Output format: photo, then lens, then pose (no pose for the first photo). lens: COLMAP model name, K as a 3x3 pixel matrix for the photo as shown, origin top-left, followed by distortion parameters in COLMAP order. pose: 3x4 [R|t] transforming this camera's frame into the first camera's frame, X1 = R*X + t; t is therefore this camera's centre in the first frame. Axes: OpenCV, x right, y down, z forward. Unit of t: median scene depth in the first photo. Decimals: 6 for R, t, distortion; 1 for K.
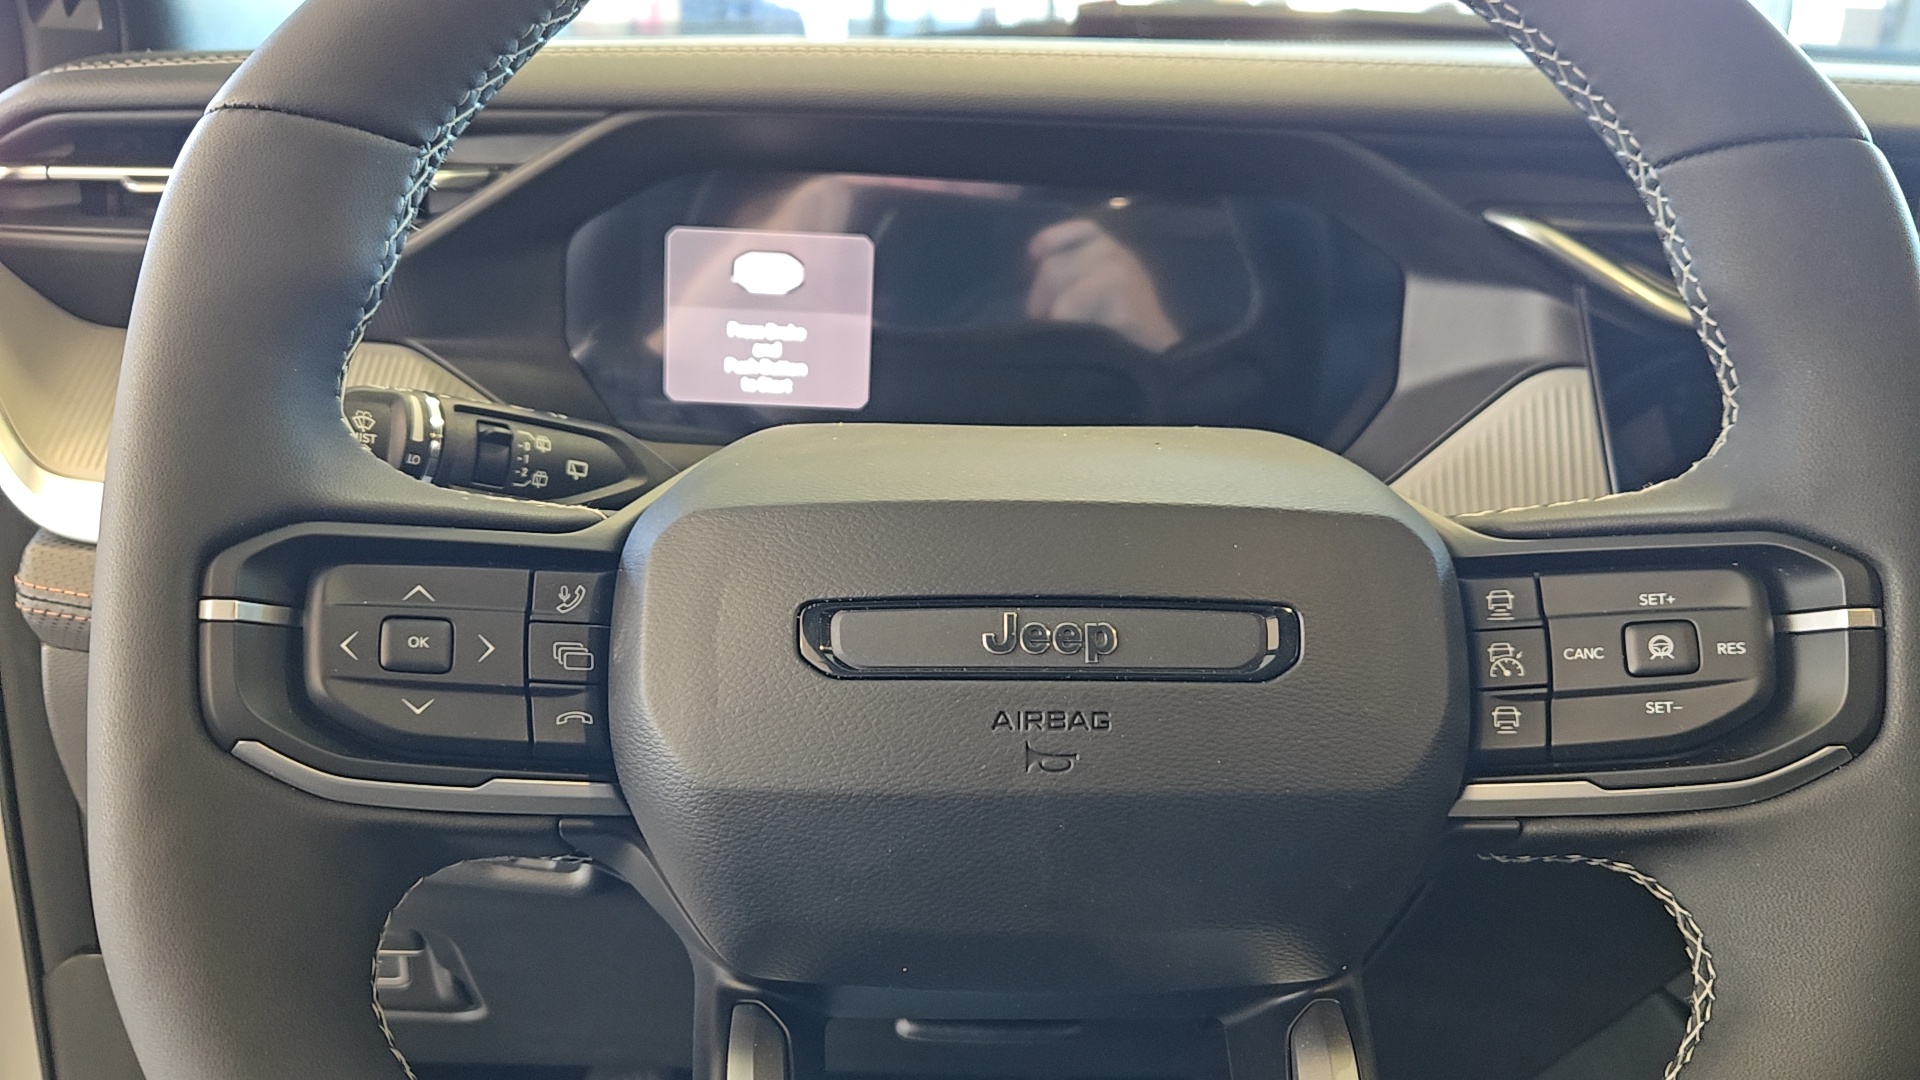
lens RADIAL K [[1603.1, 0, 954.2], [0, 1603.1, 539.1], [0, 0, 1]] dist [-0.009971, 0.020803]
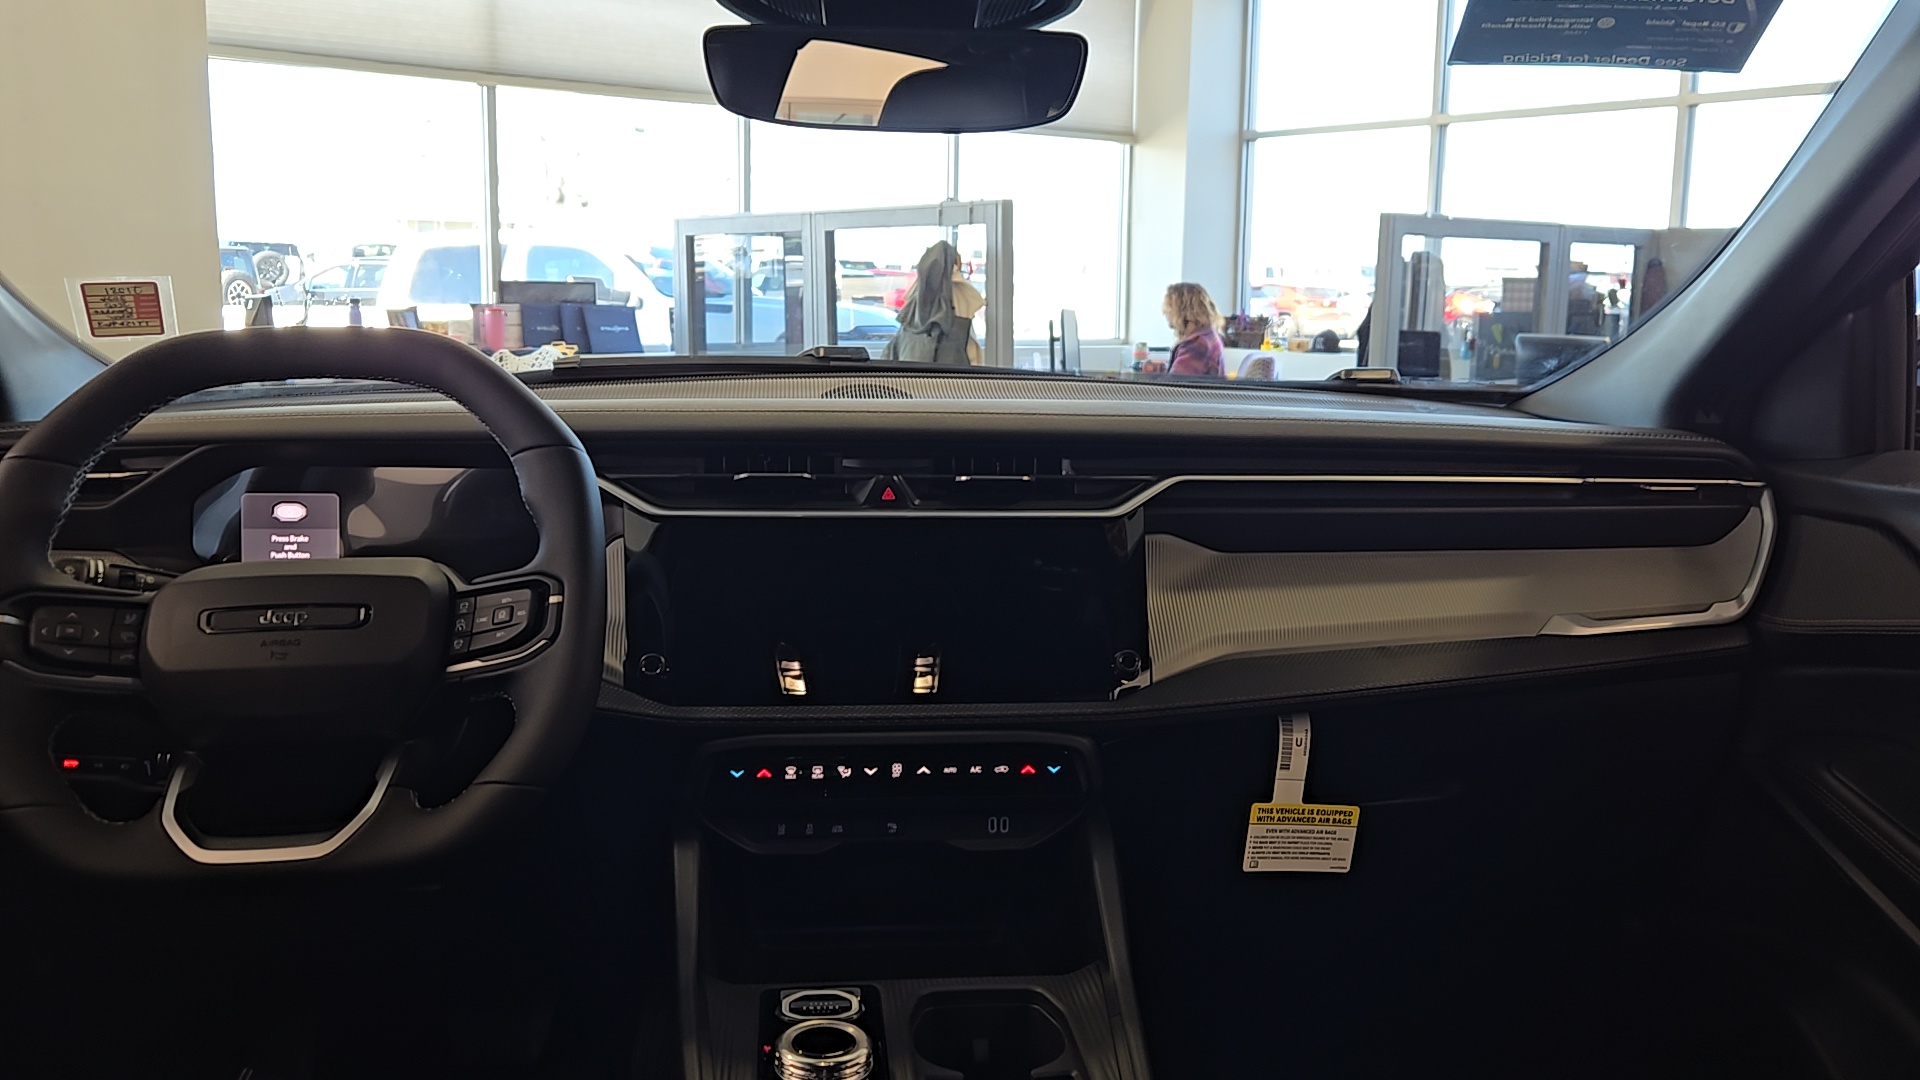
lens RADIAL K [[1603.1, 0, 966.7], [0, 1603.1, 541.2], [0, 0, 1]] dist [-0.009971, 0.020803]
pose [[0.996921, -0.044529, 0.064539, 1.101500], [0.054149, 0.986281, -0.155942, 0.438510], [-0.056710, 0.158957, 0.985655, -1.983507]]
